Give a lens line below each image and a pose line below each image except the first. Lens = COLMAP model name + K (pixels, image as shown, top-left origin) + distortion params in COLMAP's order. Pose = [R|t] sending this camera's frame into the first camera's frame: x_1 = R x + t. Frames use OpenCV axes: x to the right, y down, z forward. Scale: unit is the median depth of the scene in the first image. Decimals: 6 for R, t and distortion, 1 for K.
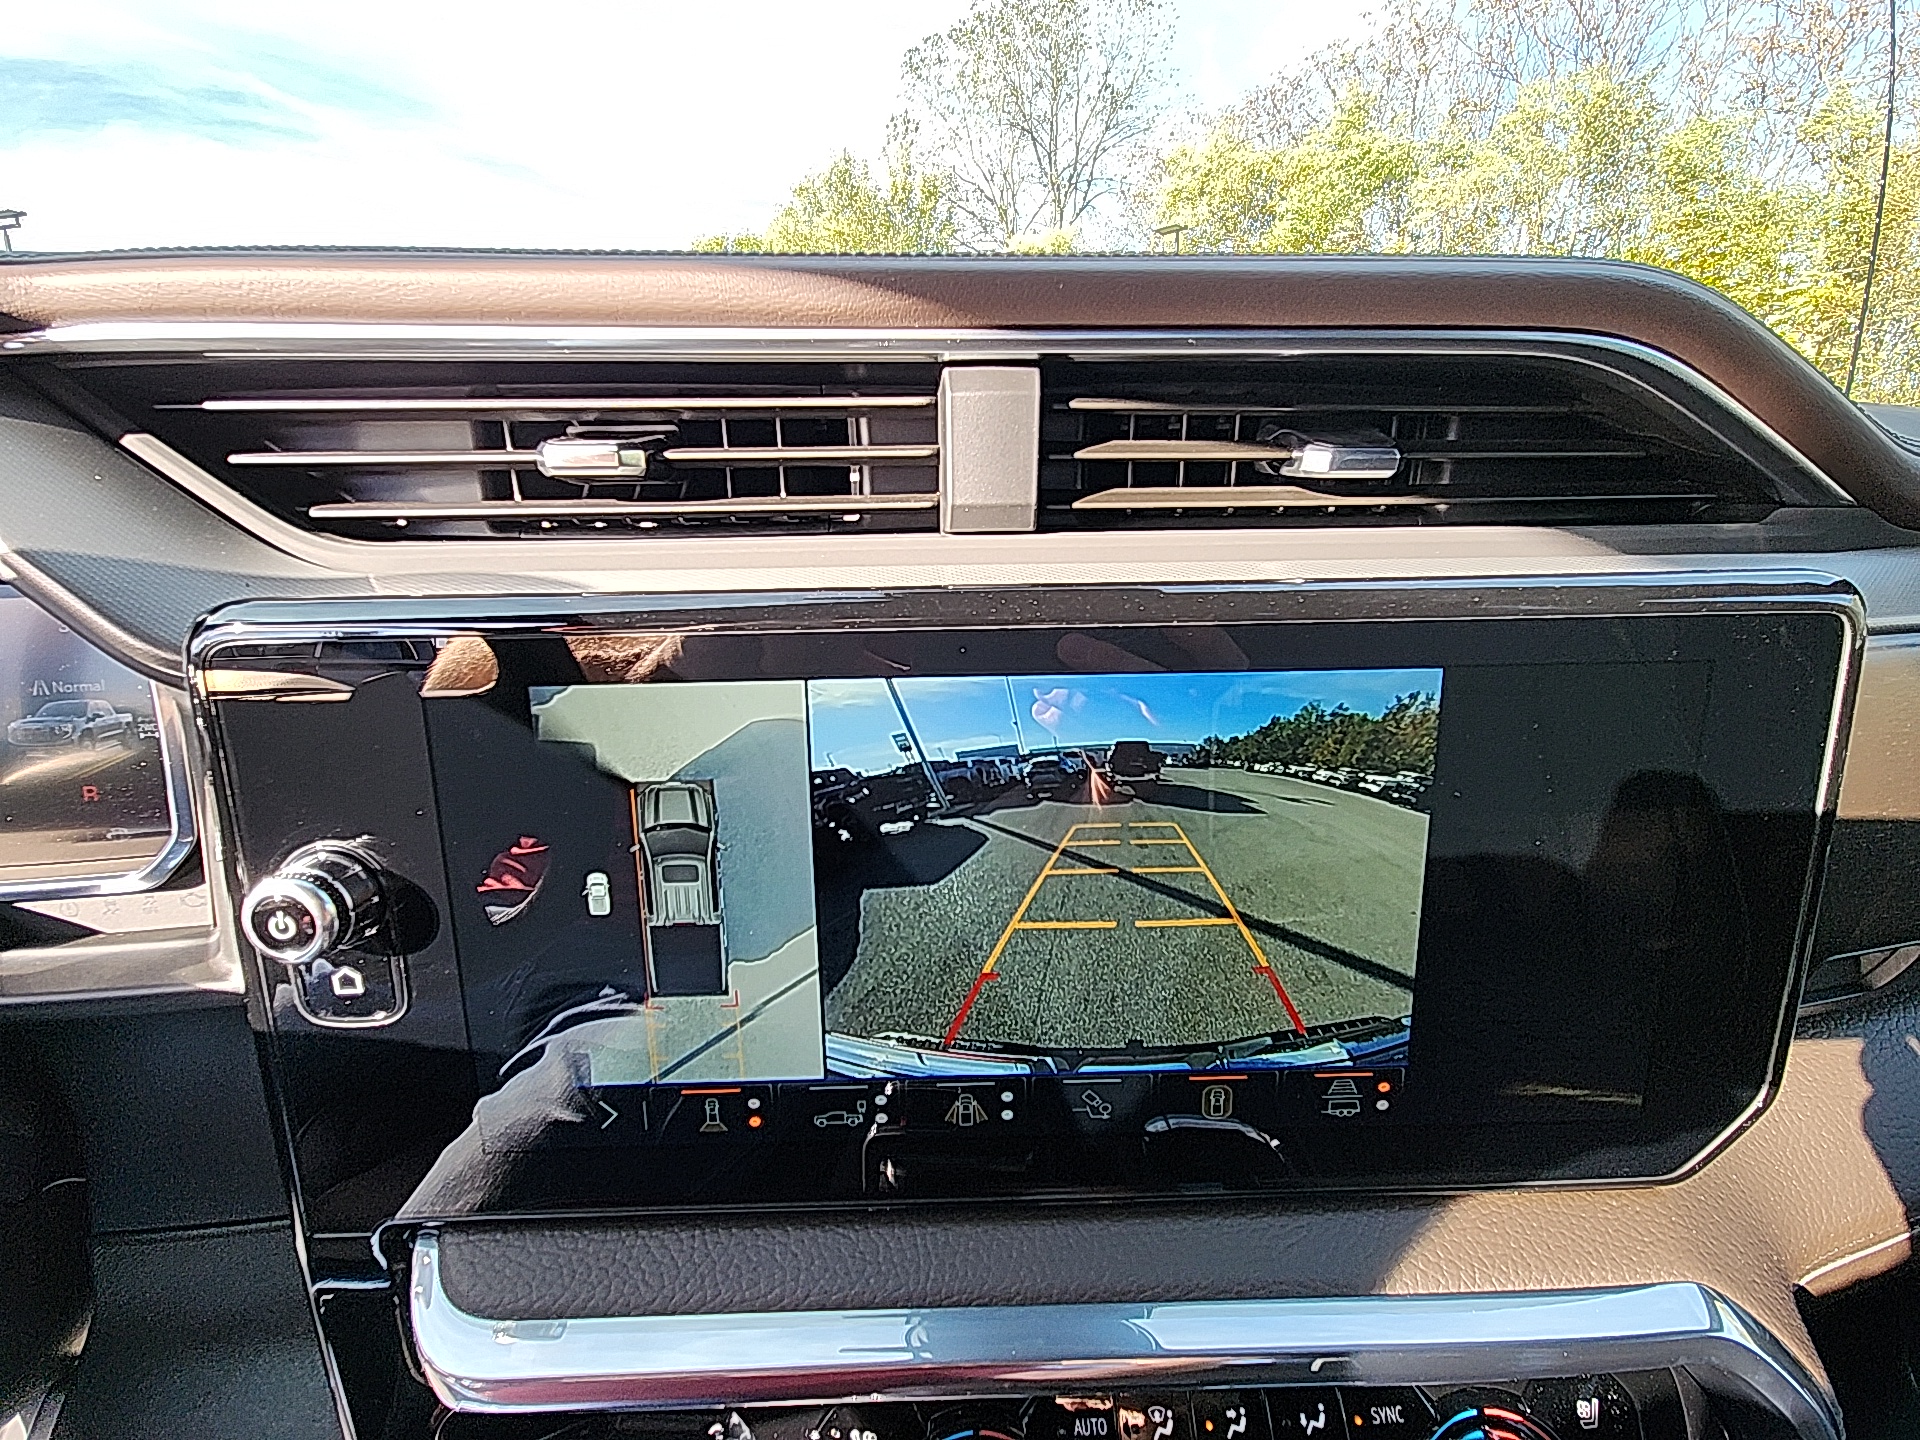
lens RADIAL K [[804.4, 0, 960.2], [0, 804.4, 718.5], [0, 0, 1]] dist [0.004542, -0.003065]
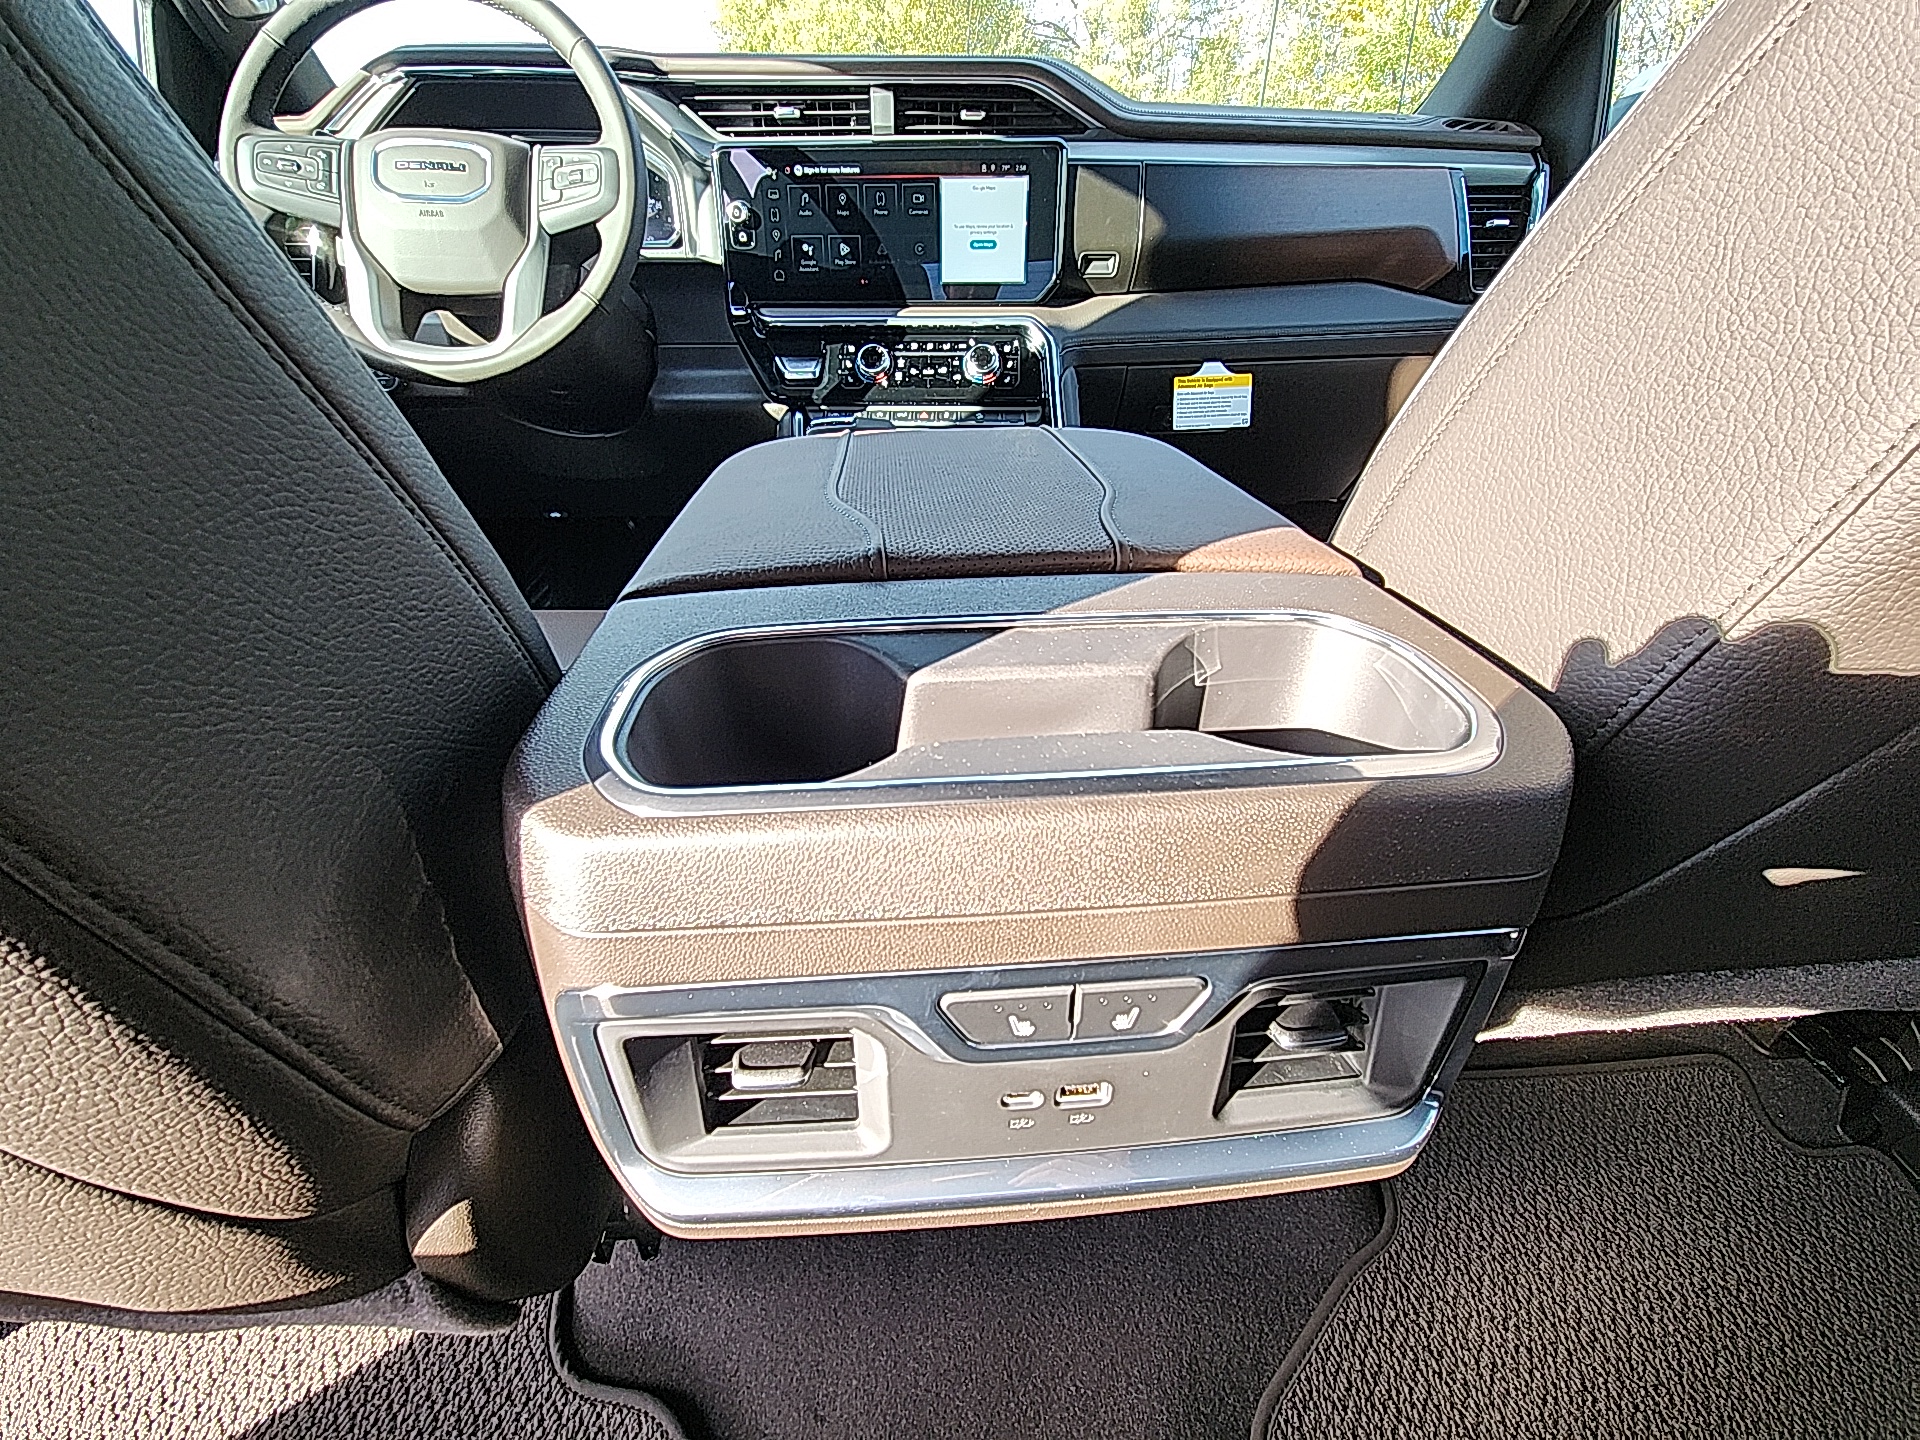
lens RADIAL K [[804.4, 0, 951.5], [0, 804.4, 720.6], [0, 0, 1]] dist [0.004542, -0.003065]
pose [[0.998477, 0.039065, -0.038950, 0.645705], [-0.029487, 0.974677, 0.221666, 1.716712], [0.046623, -0.220180, 0.974345, -3.547840]]
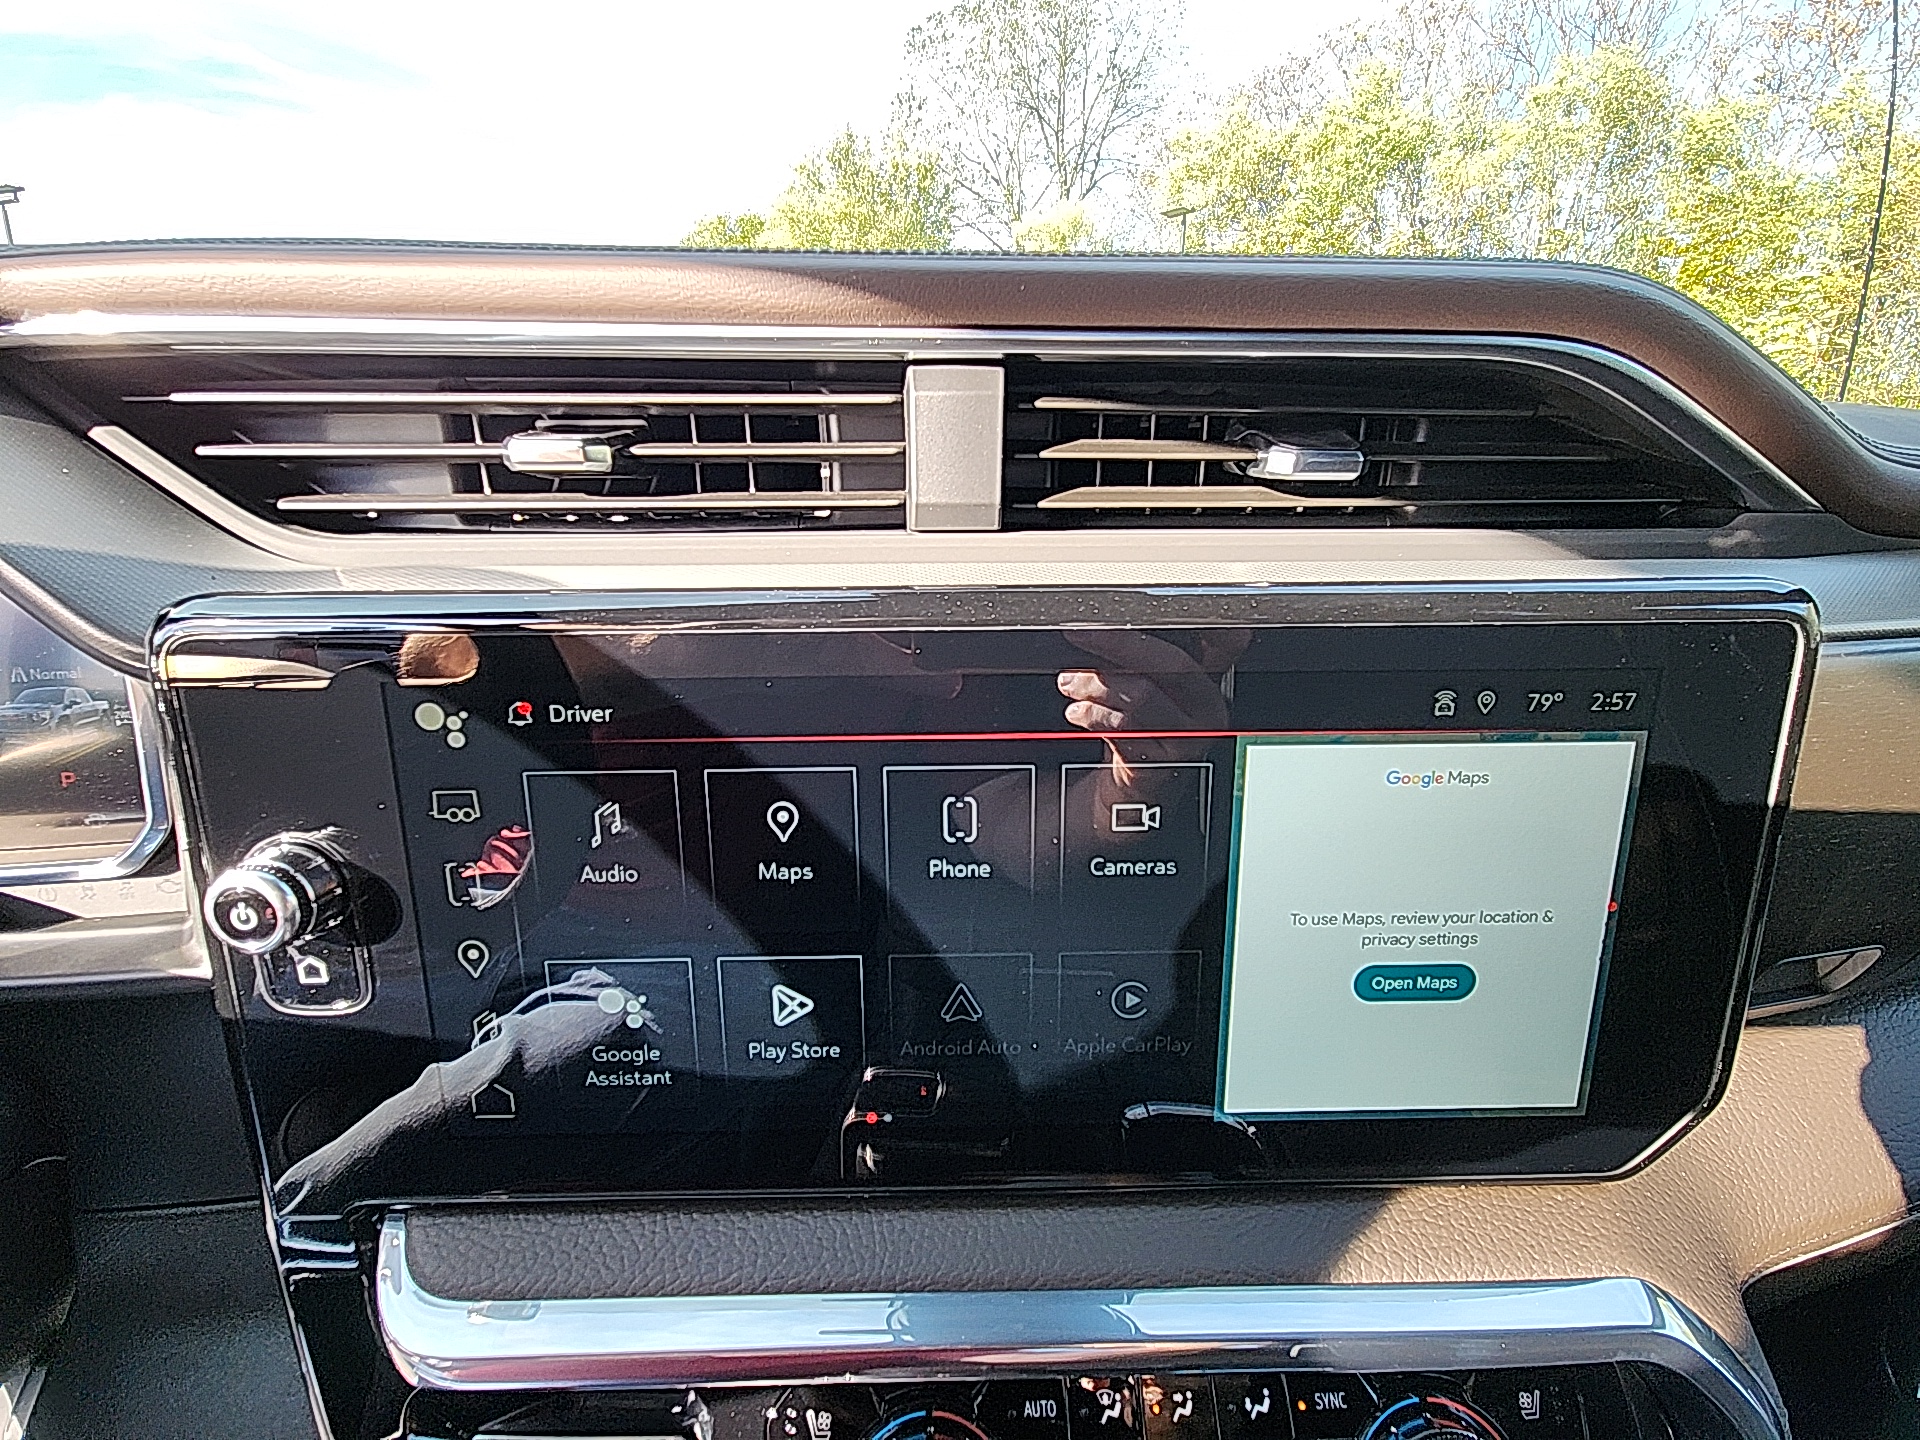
lens RADIAL K [[804.4, 0, 966.7], [0, 804.4, 716.4], [0, 0, 1]] dist [0.004542, -0.003065]
pose [[0.999950, 0.009891, -0.001357, 0.054153], [-0.009864, 0.999781, 0.018444, -0.018242], [0.001539, -0.018429, 0.999829, -0.008507]]
